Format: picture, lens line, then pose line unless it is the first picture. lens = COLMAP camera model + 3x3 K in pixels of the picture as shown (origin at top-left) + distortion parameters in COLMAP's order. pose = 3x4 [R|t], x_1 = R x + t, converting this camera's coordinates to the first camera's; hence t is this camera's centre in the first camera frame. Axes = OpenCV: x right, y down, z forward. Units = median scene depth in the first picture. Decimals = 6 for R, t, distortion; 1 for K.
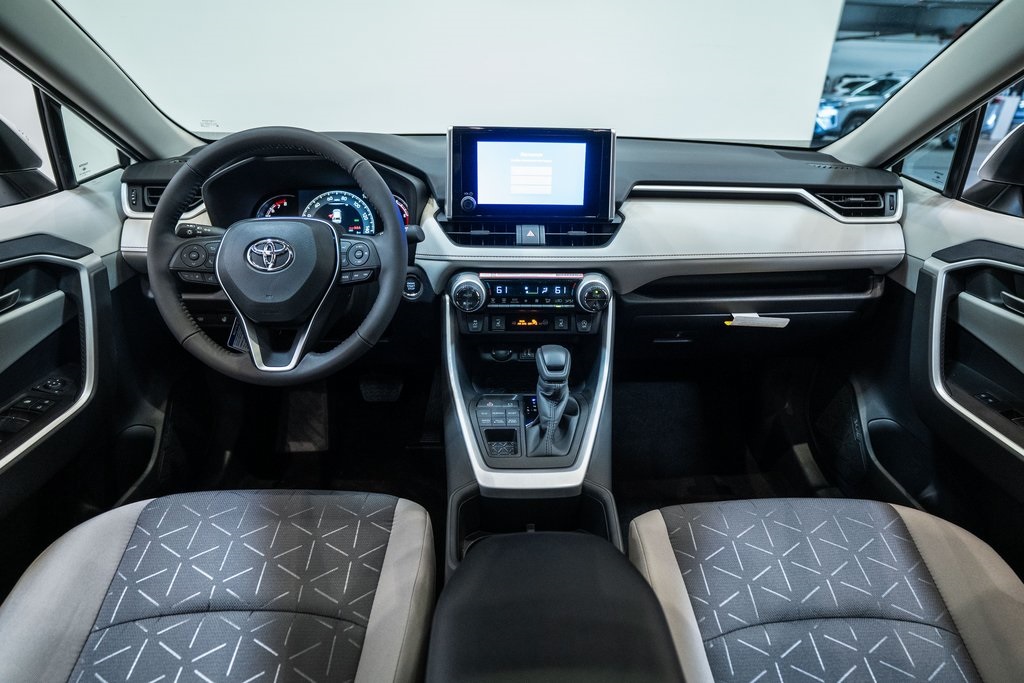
lens RADIAL K [[550.6, 0, 531.3], [0, 550.6, 334.1], [0, 0, 1]] dist [-0.049874, 0.019938]
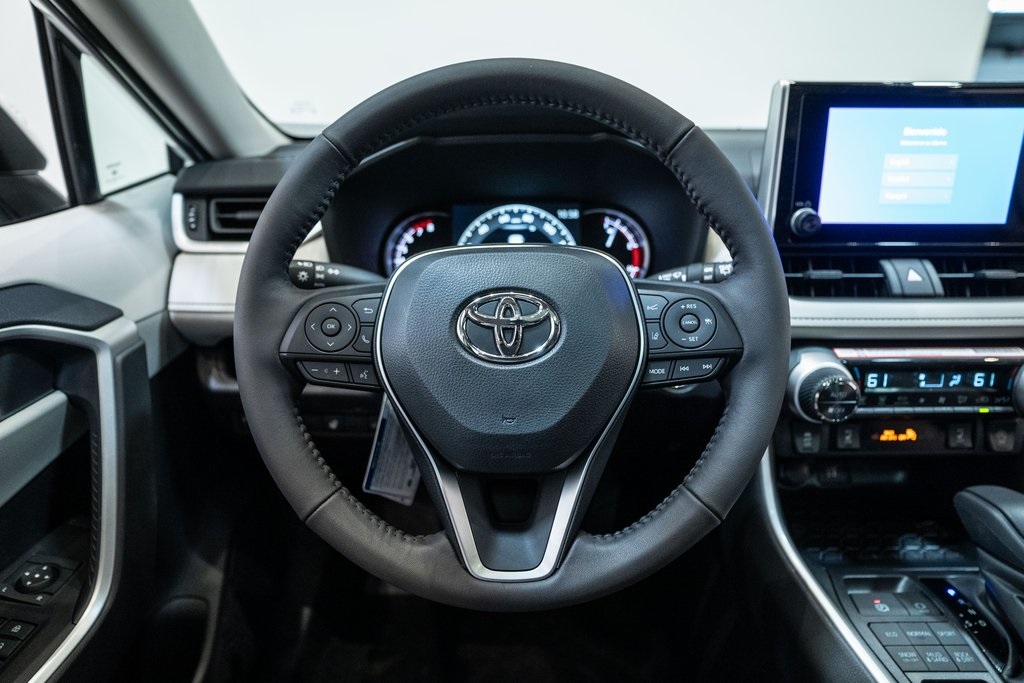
lens RADIAL K [[550.6, 0, 510.8], [0, 550.6, 326.3], [0, 0, 1]] dist [-0.049874, 0.019938]
pose [[0.998981, -0.007128, -0.044556, -0.384372], [0.003584, 0.996859, -0.079121, -0.092110], [0.044980, 0.078881, 0.995869, 0.457068]]
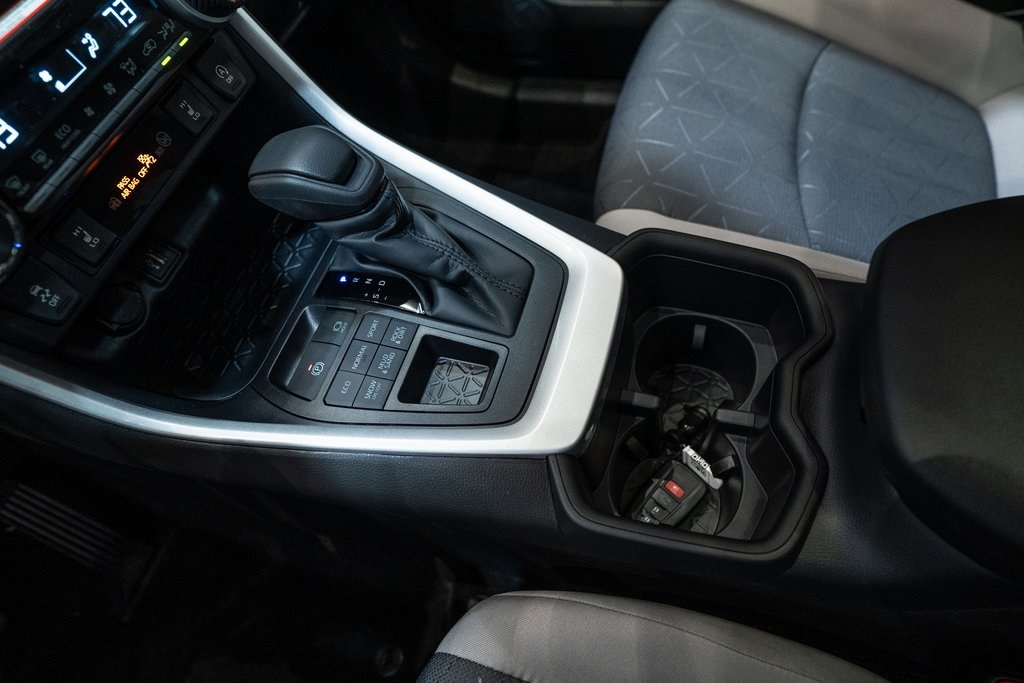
lens RADIAL K [[550.6, 0, 527.4], [0, 550.6, 359.0], [0, 0, 1]] dist [-0.049874, 0.019938]
pose [[0.307130, -0.861455, 0.404434, -0.177729], [0.550066, 0.507487, 0.663237, -0.053472], [-0.776594, 0.018766, 0.629722, 0.617018]]
